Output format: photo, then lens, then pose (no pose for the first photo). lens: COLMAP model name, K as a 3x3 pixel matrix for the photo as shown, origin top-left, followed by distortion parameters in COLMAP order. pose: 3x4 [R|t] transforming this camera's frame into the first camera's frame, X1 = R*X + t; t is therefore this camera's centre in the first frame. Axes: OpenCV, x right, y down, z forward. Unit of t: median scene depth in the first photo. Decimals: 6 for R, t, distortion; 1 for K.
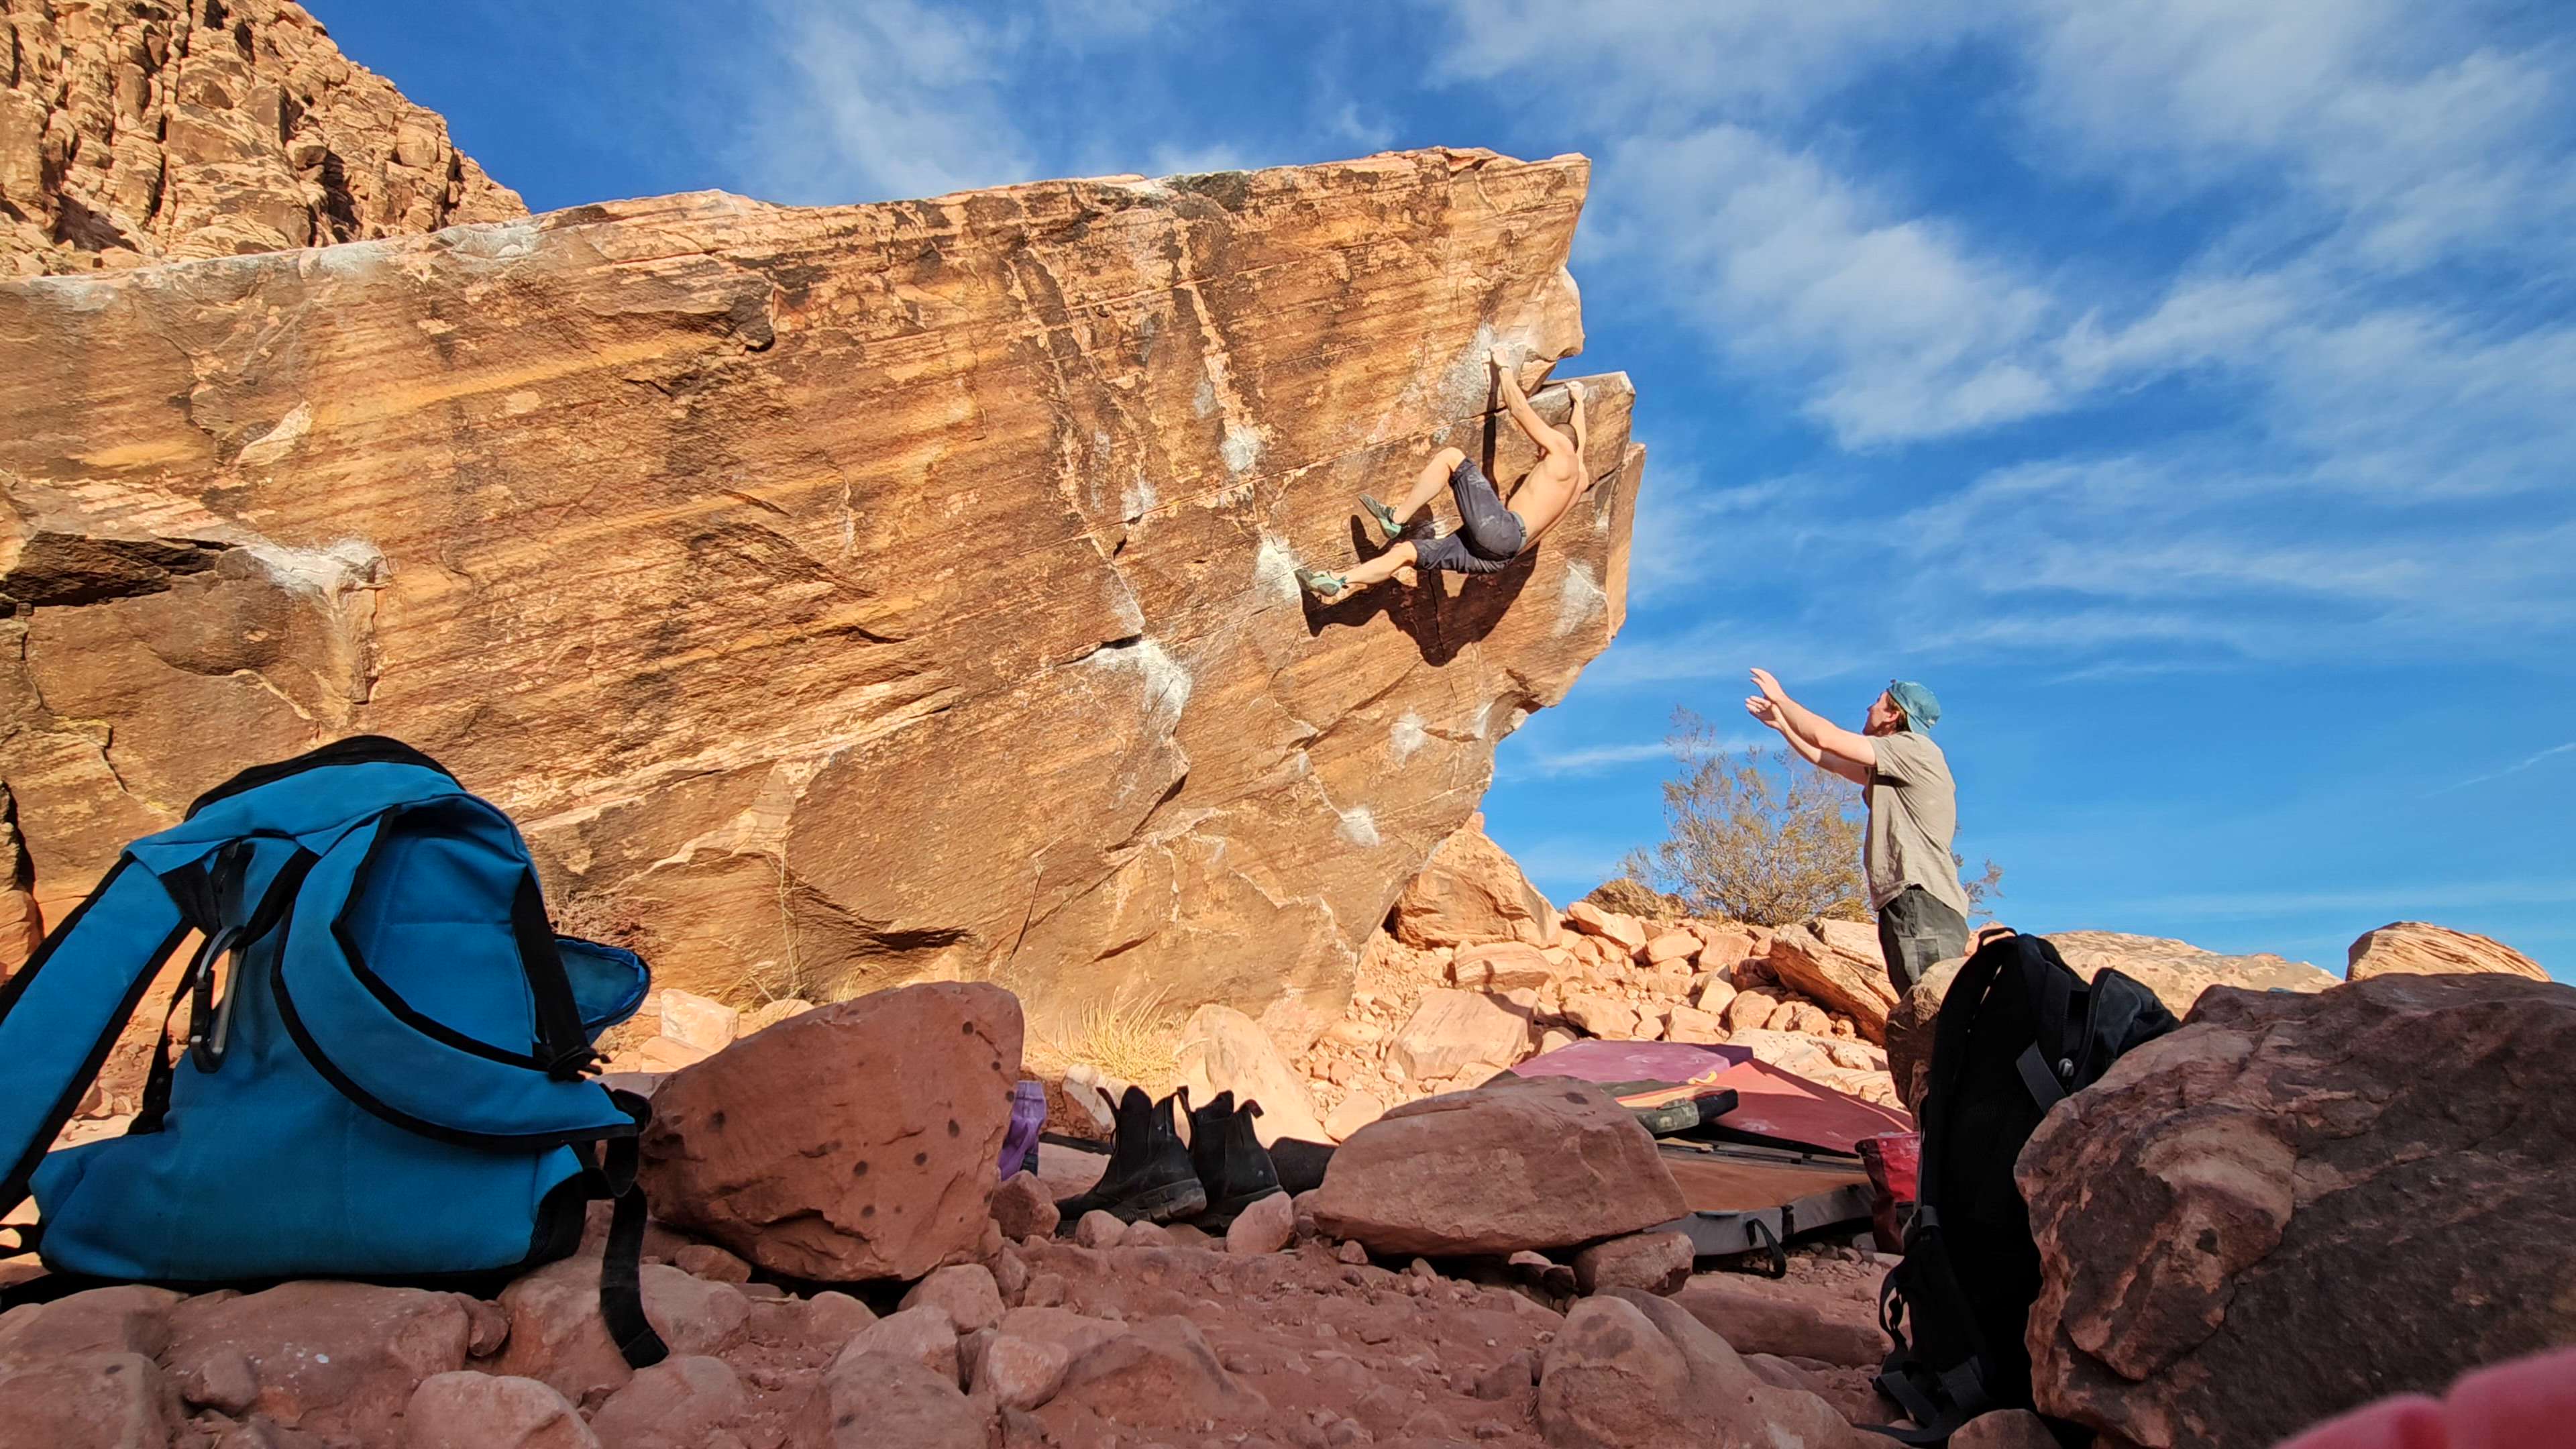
lens RADIAL K [[1330.1, 0, 1297.5], [0, 1330.1, 717.2], [0, 0, 1]] dist [-0.005893, 0.000814]
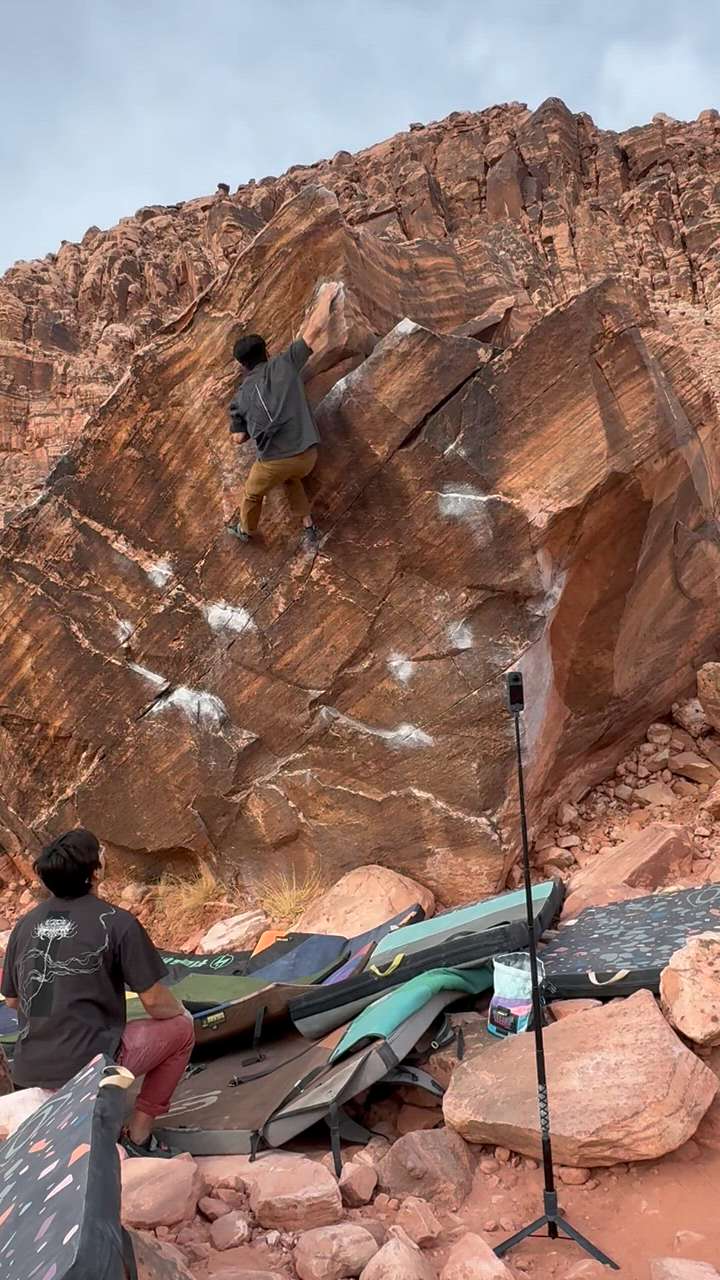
lens RADIAL K [[957.2, 0, 356.4], [0, 957.2, 644.4], [0, 0, 1]] dist [-0.023677, 0.000946]
pose [[0.314557, -0.176665, -0.932654, 1.214681], [0.315558, 0.946111, -0.072786, 0.058106], [0.895253, -0.271411, 0.353353, 0.789307]]
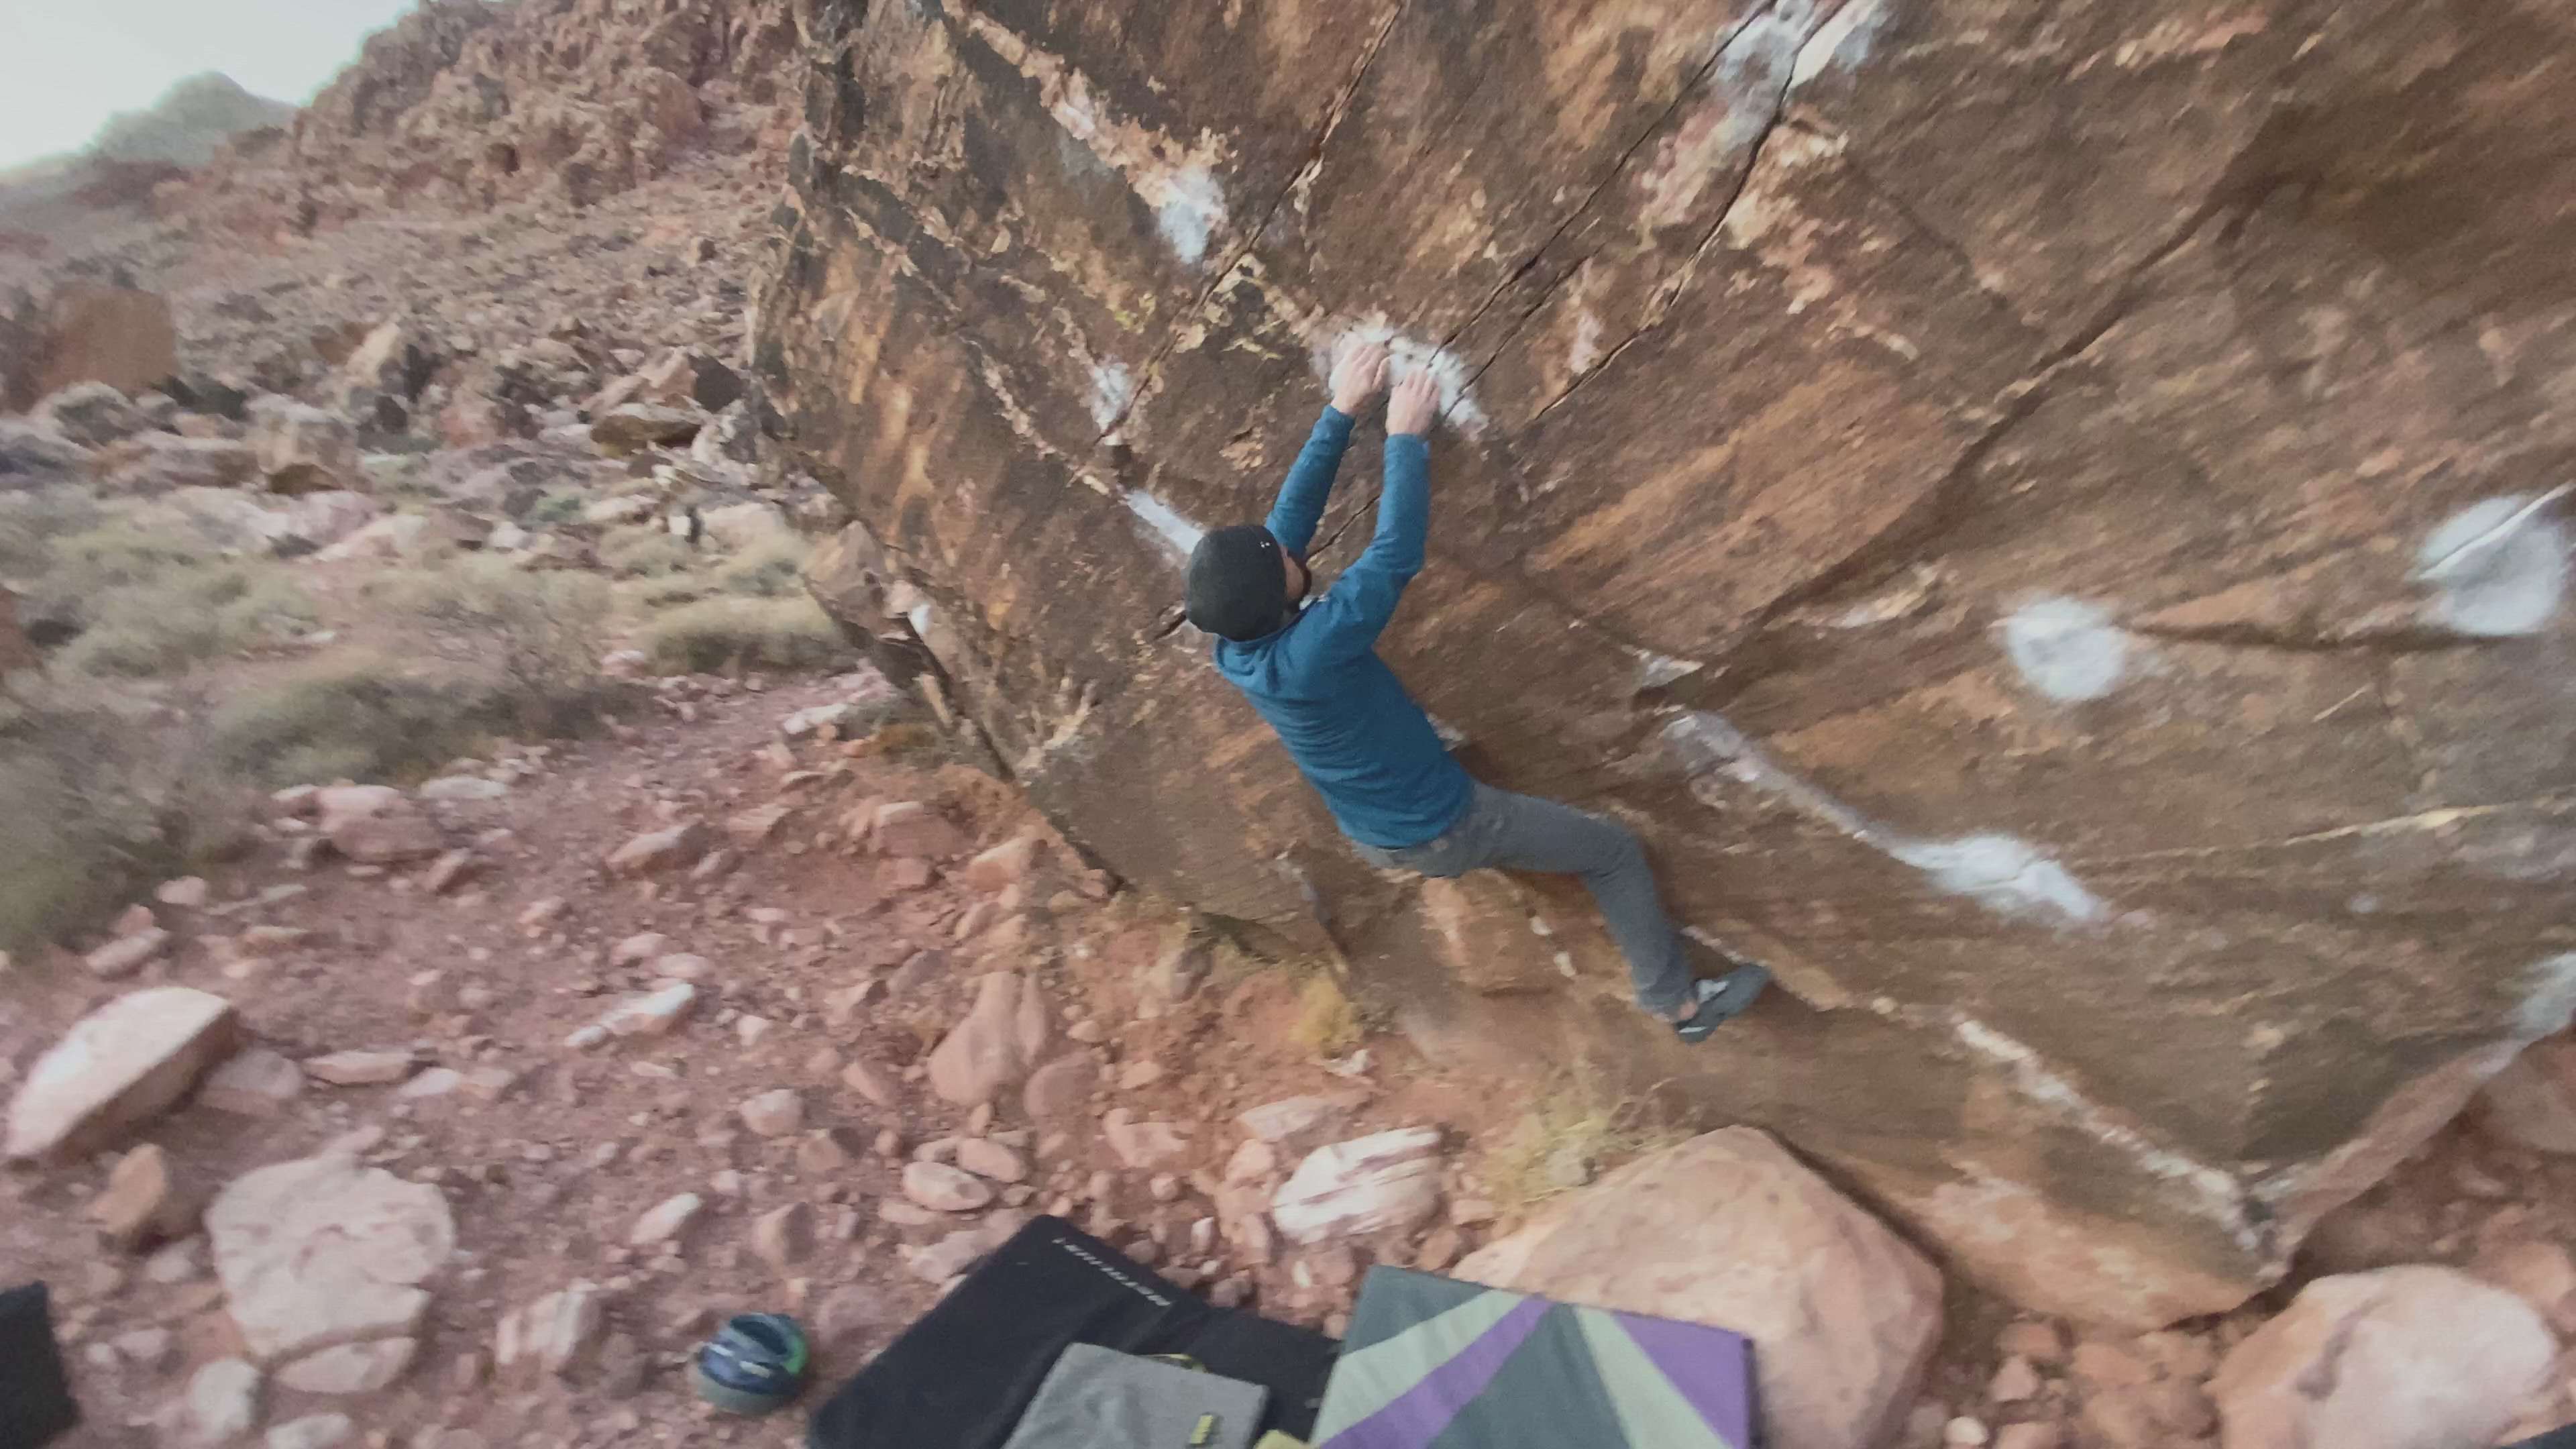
lens RADIAL K [[1160.6, 0, 1272.1], [0, 1160.6, 739.0], [0, 0, 1]] dist [0.009189, -0.002618]
pose [[0.000805, 0.157613, -0.987501, 0.455991], [0.233563, 0.960159, 0.153439, -0.067192], [0.972341, -0.230767, -0.036040, 1.032121]]
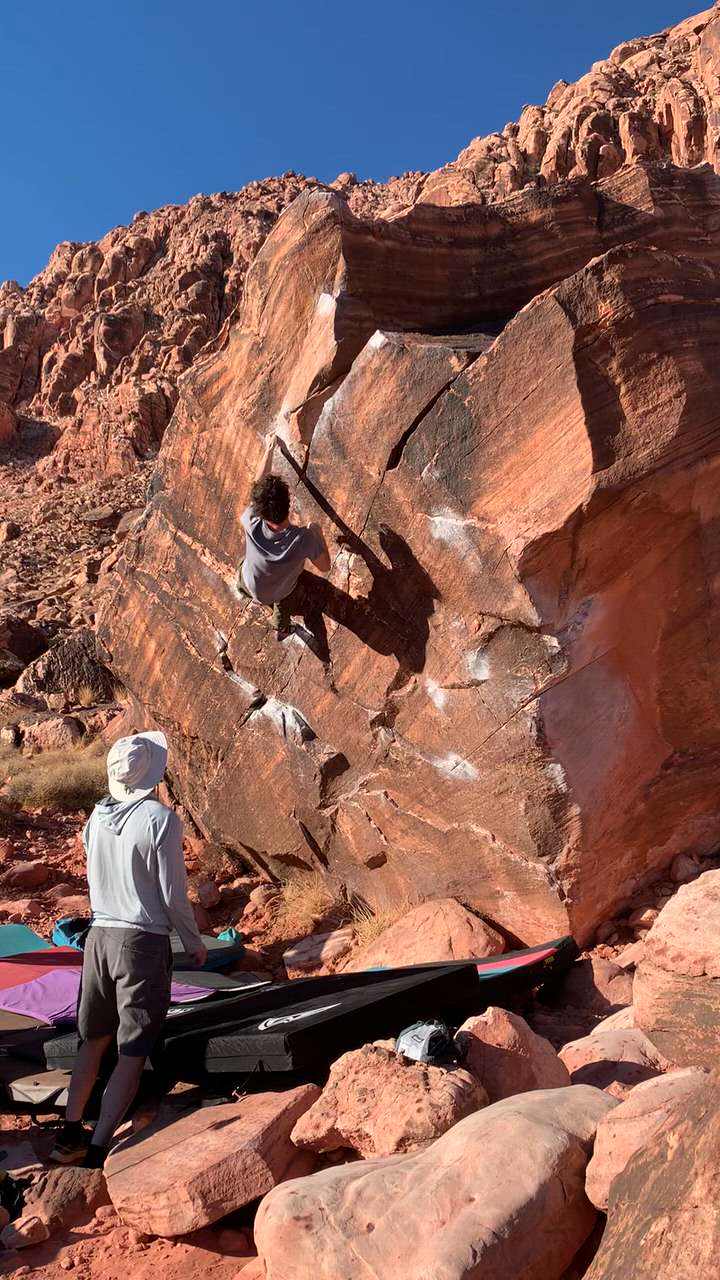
lens RADIAL K [[1115.4, 0, 359.7], [0, 1115.4, 637.9], [0, 0, 1]] dist [0.075432, -0.091618]
pose [[-0.127596, -0.122368, -0.984249, 1.404234], [0.253015, 0.955511, -0.151596, 0.126999], [0.959011, -0.268373, -0.090958, 1.306395]]
